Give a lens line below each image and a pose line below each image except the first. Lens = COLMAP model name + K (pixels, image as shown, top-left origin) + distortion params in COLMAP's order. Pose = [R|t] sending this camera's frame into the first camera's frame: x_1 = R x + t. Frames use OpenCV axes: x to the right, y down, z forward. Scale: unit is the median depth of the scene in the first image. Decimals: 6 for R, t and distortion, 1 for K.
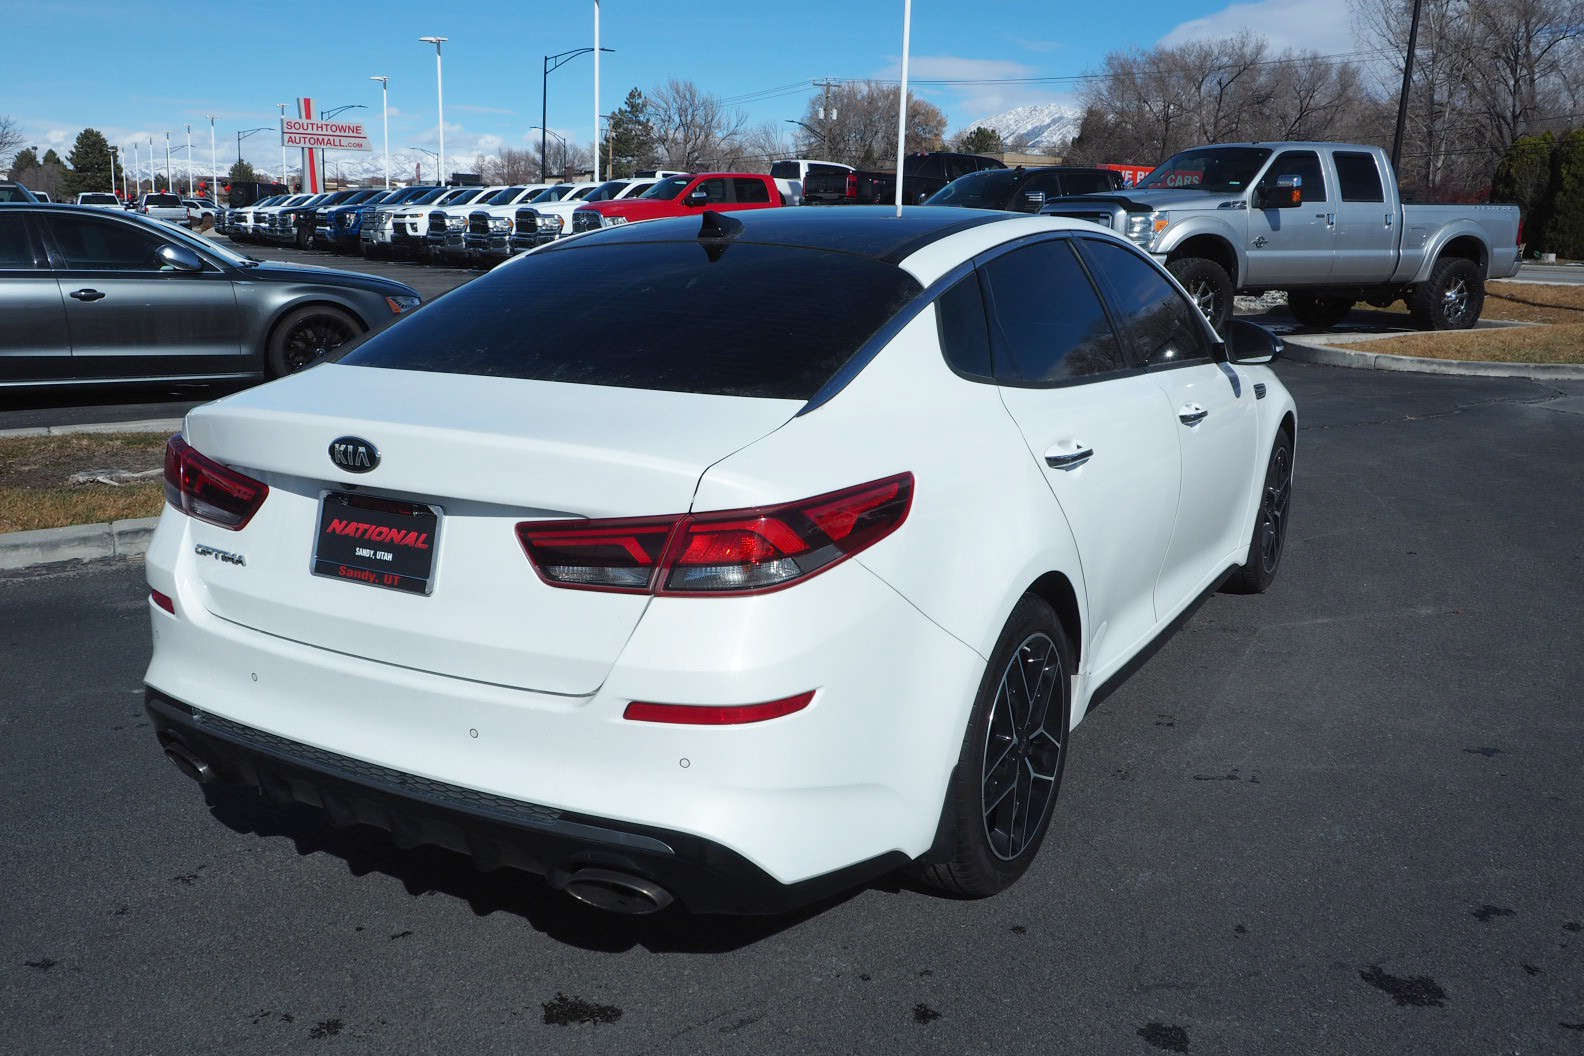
lens RADIAL K [[1364.5, 0, 784.8], [0, 1364.5, 525.4], [0, 0, 1]] dist [-0.008464, -0.002711]
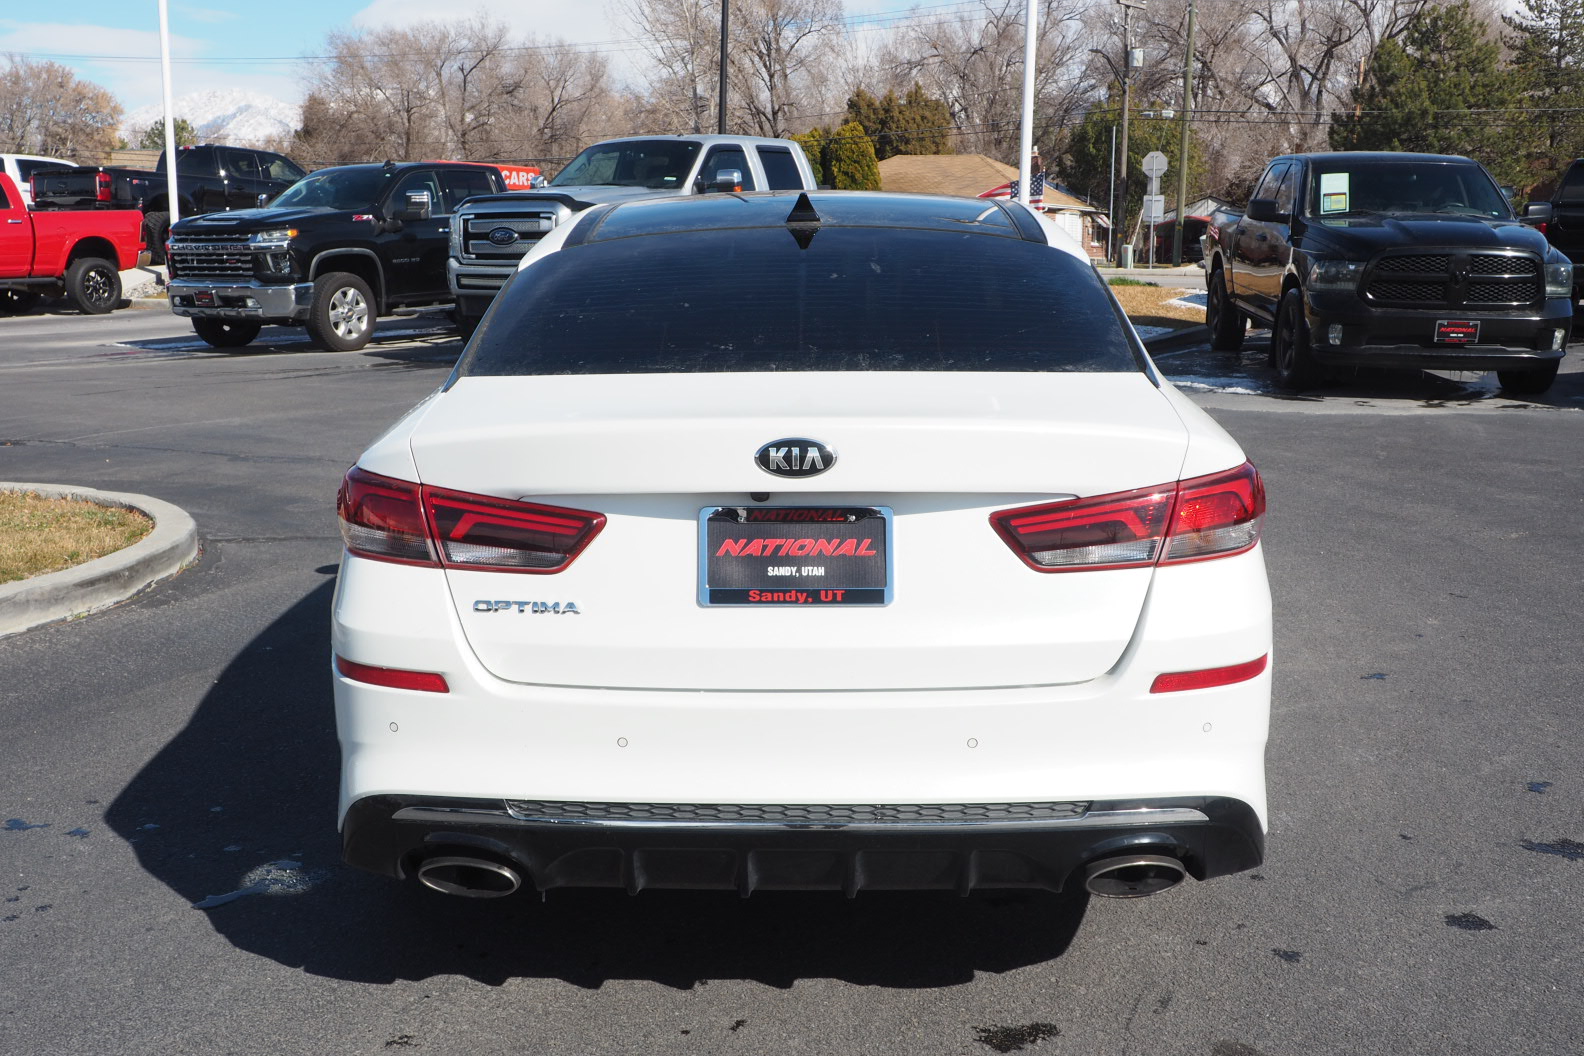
lens RADIAL K [[1635.9, 0, 786.4], [0, 1635.9, 535.3], [0, 0, 1]] dist [-0.014200, 0.000000]
pose [[0.877673, -0.102830, 0.468098, -0.086562], [0.118994, 0.992882, -0.004999, 0.000264], [-0.464252, 0.060088, 0.883662, 0.006848]]
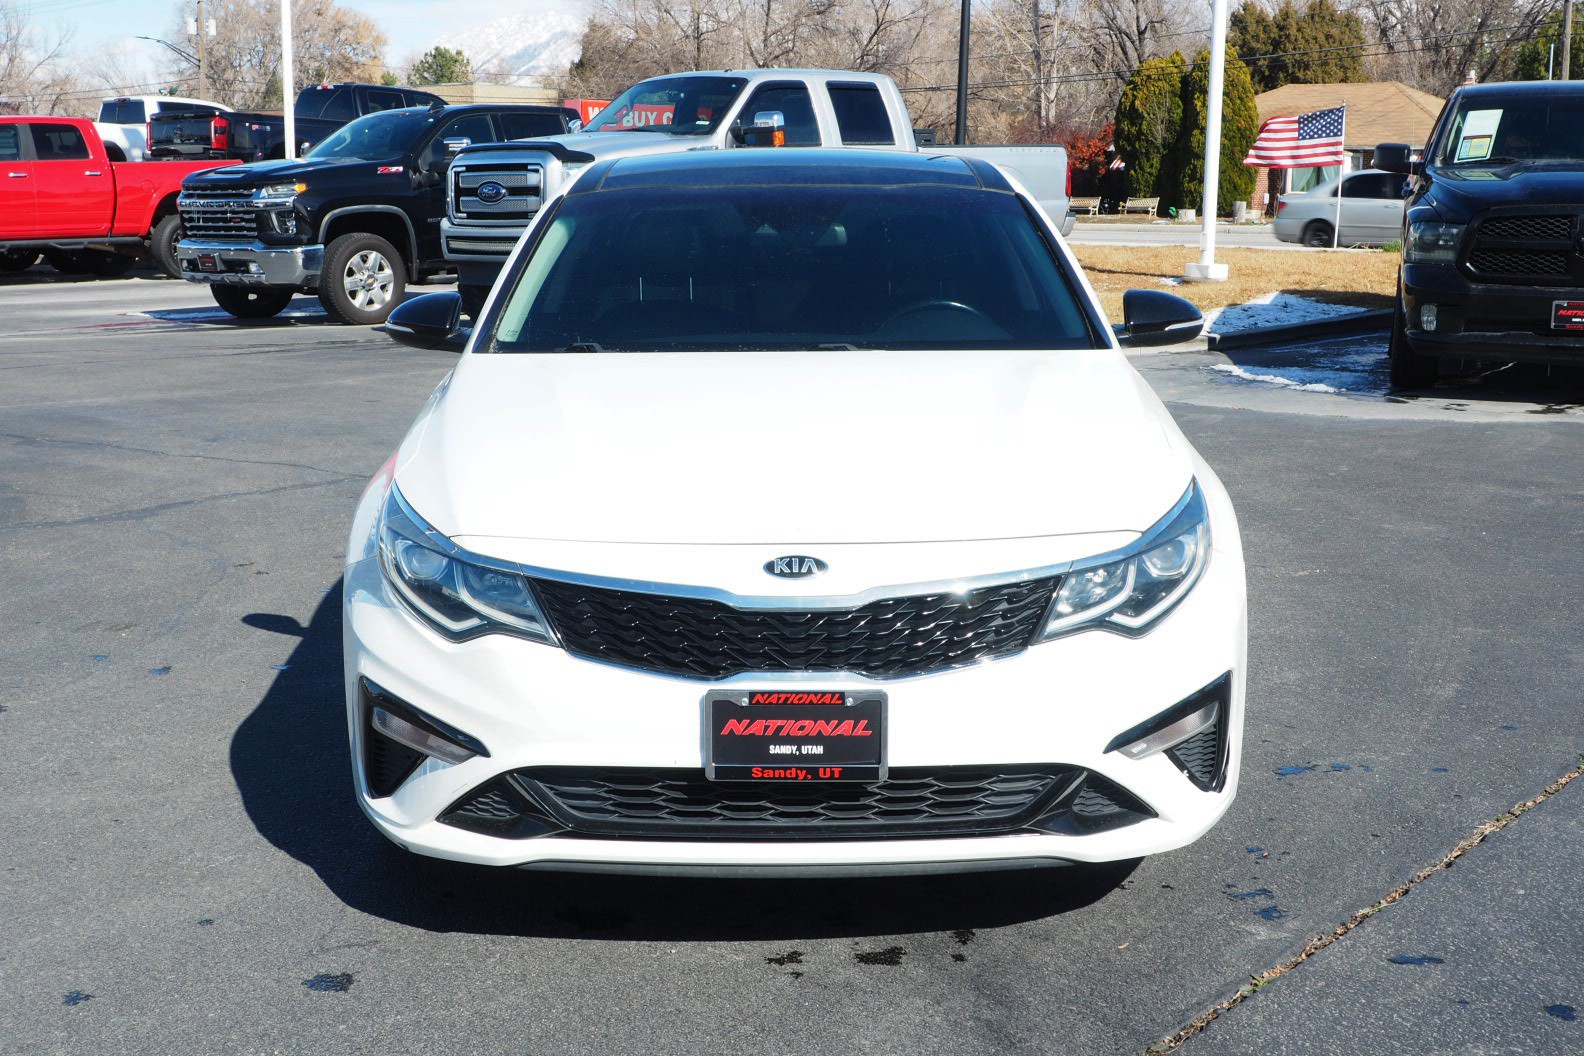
lens RADIAL K [[2034.5, 0, 789.7], [0, 2034.5, 528.0], [0, 0, 1]] dist [-0.003465, 0.000000]
pose [[0.955479, -0.066930, 0.287369, 0.021380], [0.081628, 0.995881, -0.039462, 0.014578], [-0.283544, 0.061162, 0.957007, -0.056084]]
